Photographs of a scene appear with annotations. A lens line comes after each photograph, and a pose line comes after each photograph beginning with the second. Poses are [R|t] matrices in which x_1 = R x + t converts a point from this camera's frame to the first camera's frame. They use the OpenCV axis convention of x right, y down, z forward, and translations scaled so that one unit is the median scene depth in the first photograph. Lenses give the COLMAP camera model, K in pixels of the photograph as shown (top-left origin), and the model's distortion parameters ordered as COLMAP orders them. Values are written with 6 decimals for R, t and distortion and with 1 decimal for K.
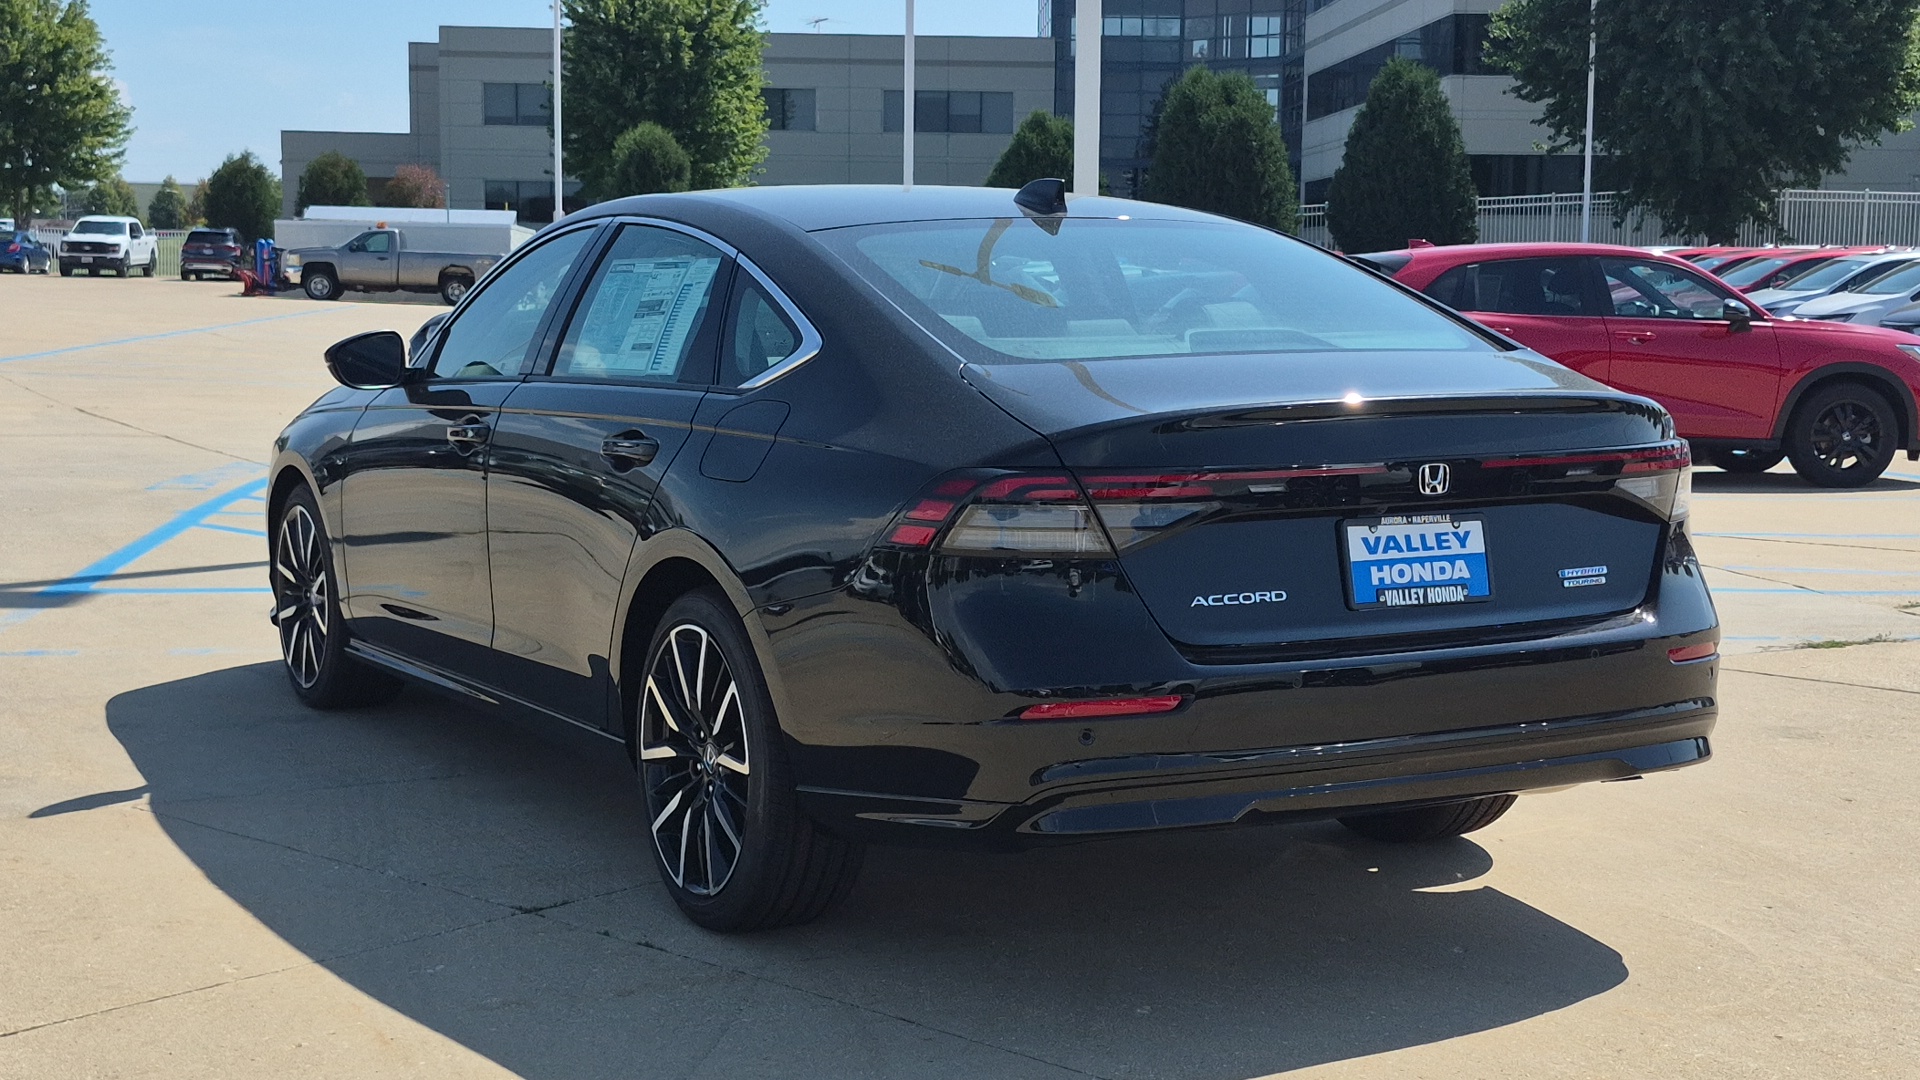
lens RADIAL K [[2551.0, 0, 960.0], [0, 2551.0, 540.0], [0, 0, 1]] dist [0.120616, -0.072690]
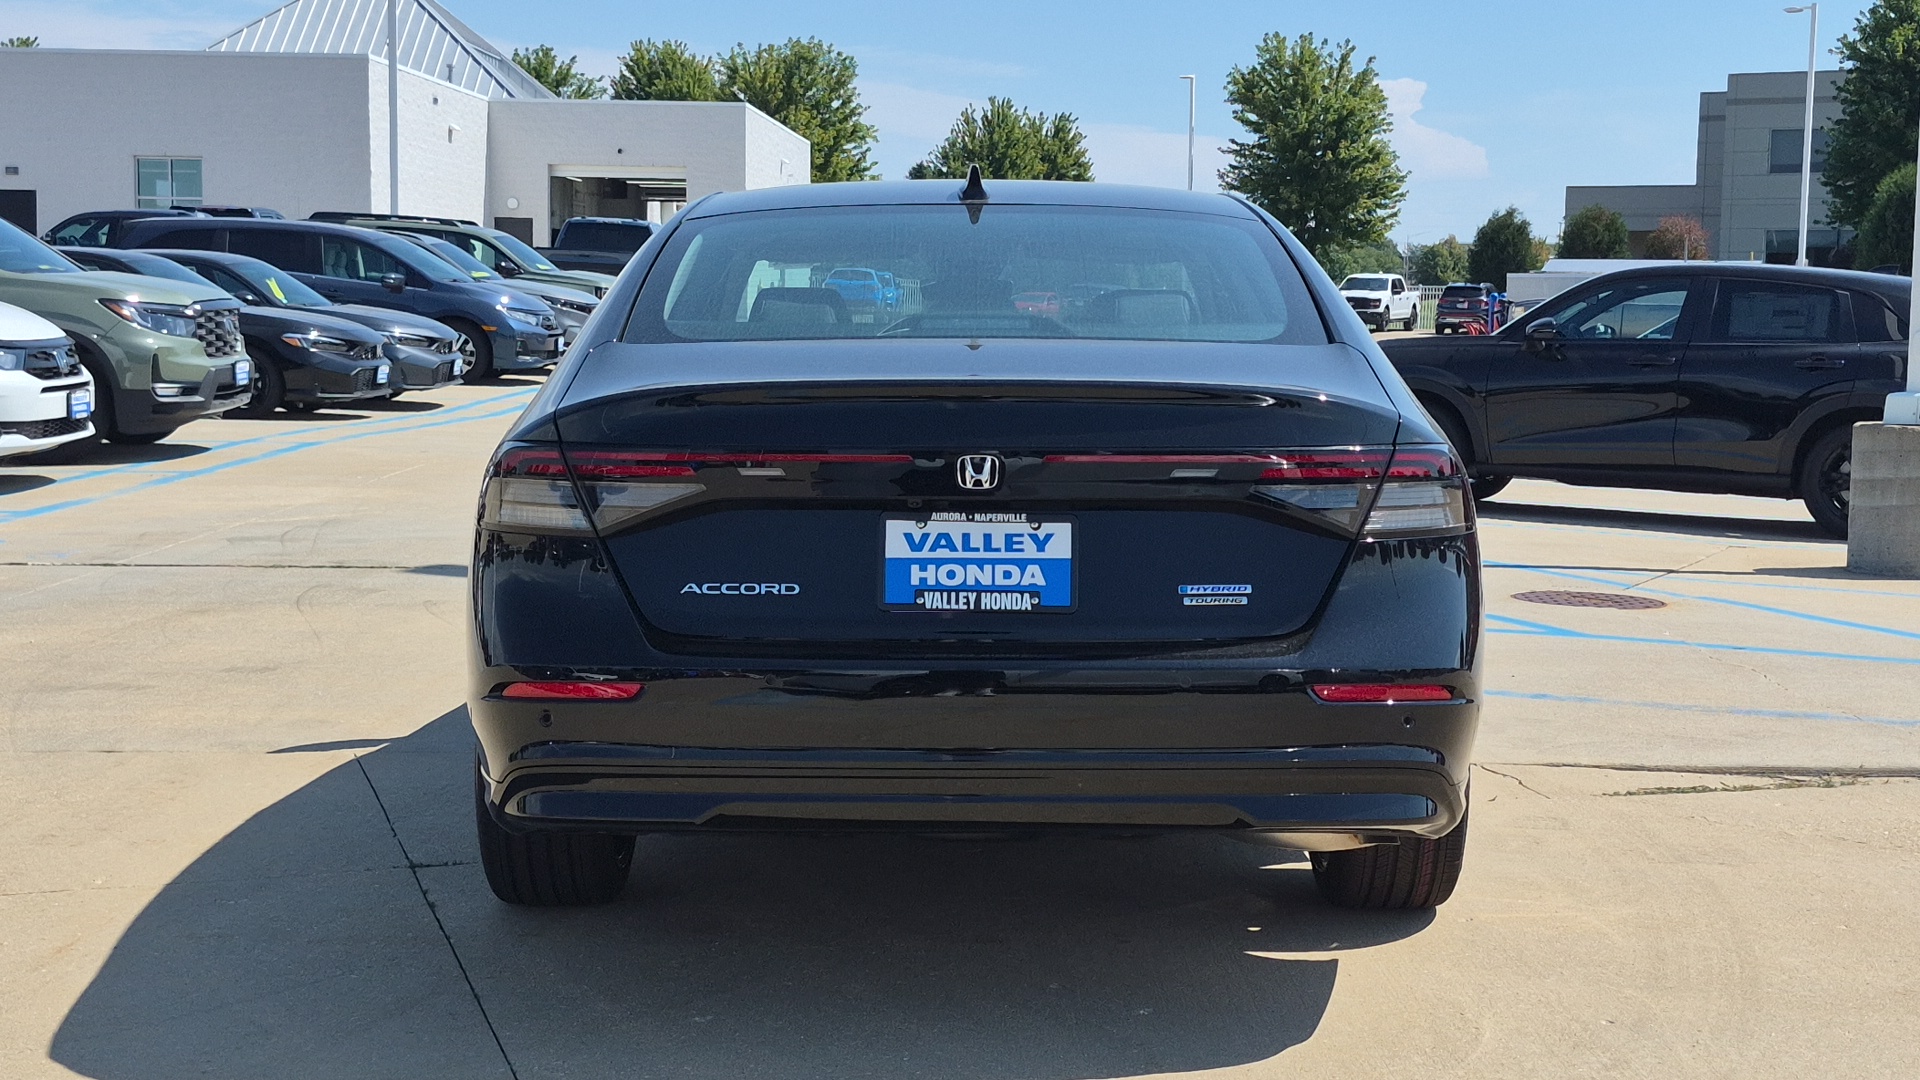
lens RADIAL K [[2551.0, 0, 960.0], [0, 2551.0, 540.0], [0, 0, 1]] dist [0.120616, -0.072690]
pose [[0.879298, 0.046037, -0.474042, 0.598572], [-0.056242, 0.998390, -0.007364, 0.007139], [0.472940, 0.033136, 0.880471, 0.199147]]
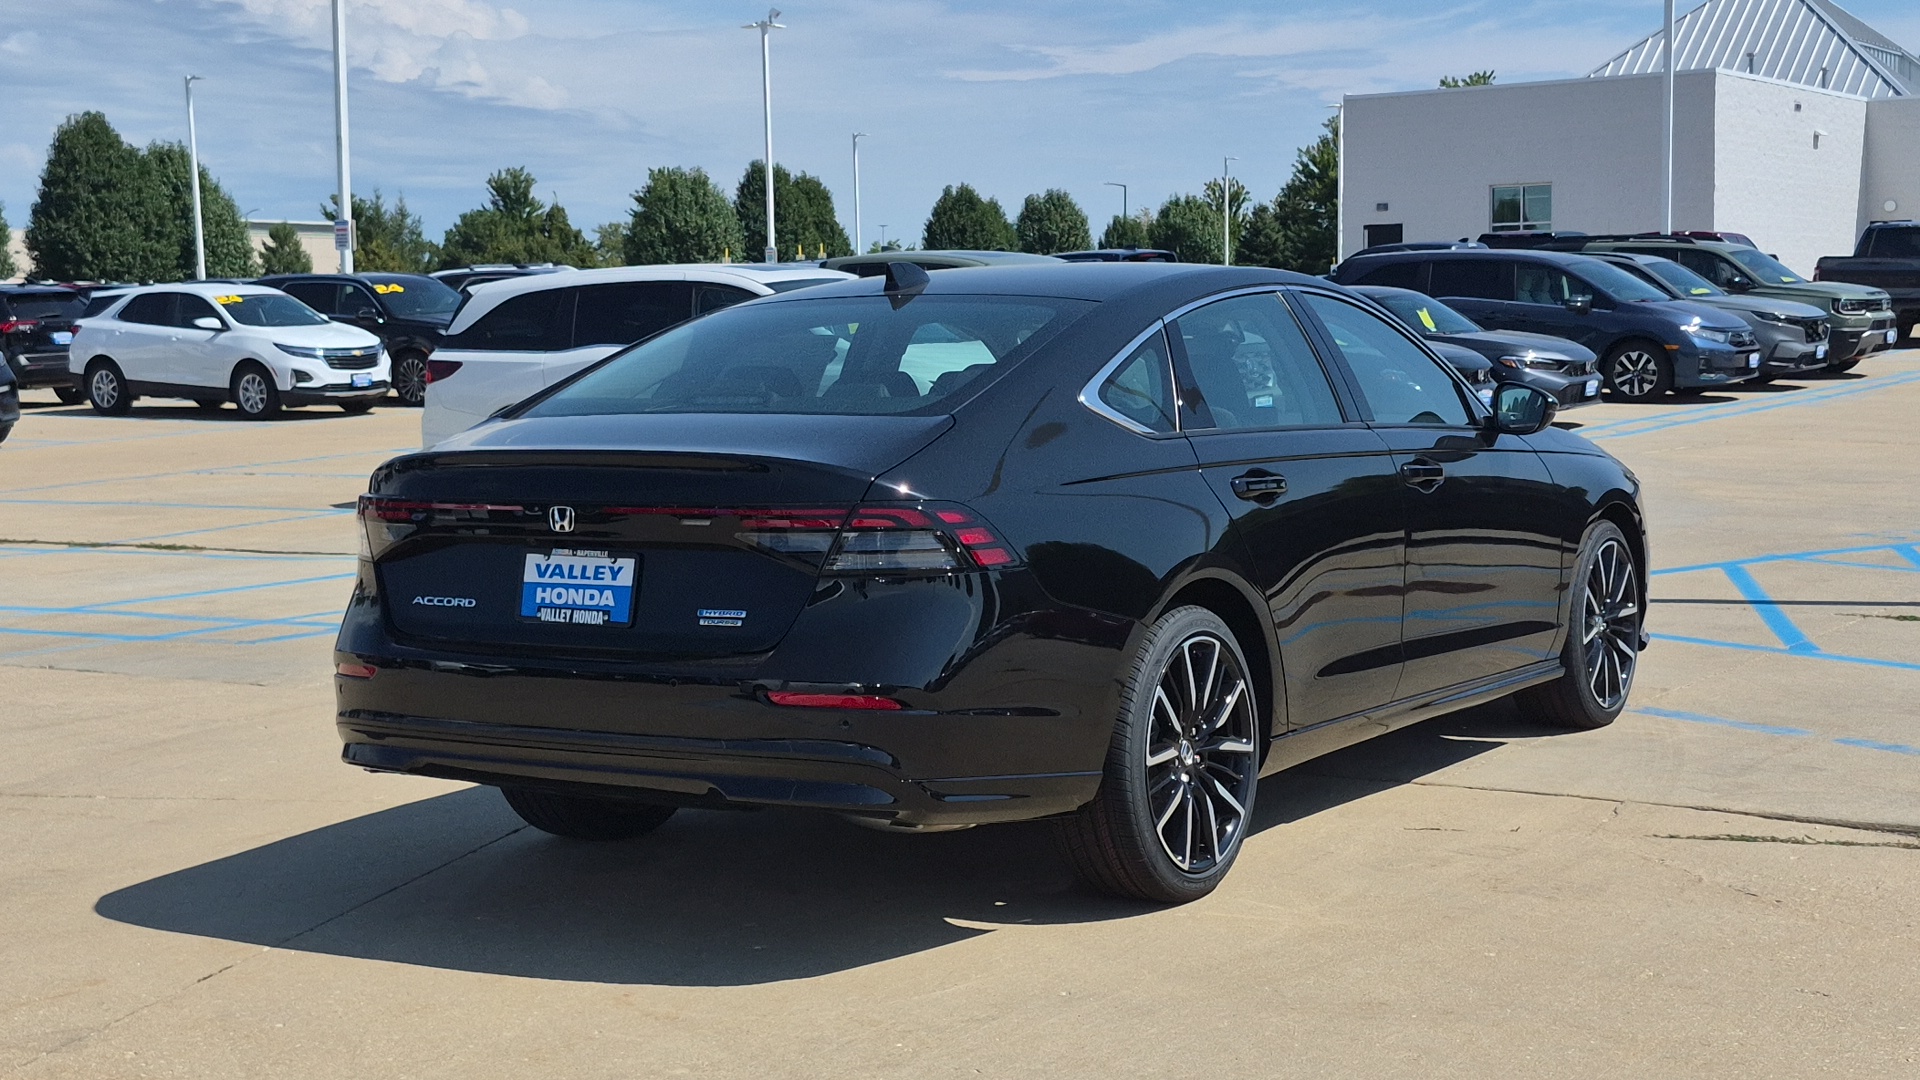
lens RADIAL K [[2551.0, 0, 960.0], [0, 2551.0, 540.0], [0, 0, 1]] dist [0.120616, -0.072690]
pose [[0.489270, 0.058235, -0.870186, 1.302578], [-0.072677, 0.997020, 0.025860, -0.057723], [0.869099, 0.050590, 0.492044, 0.561543]]
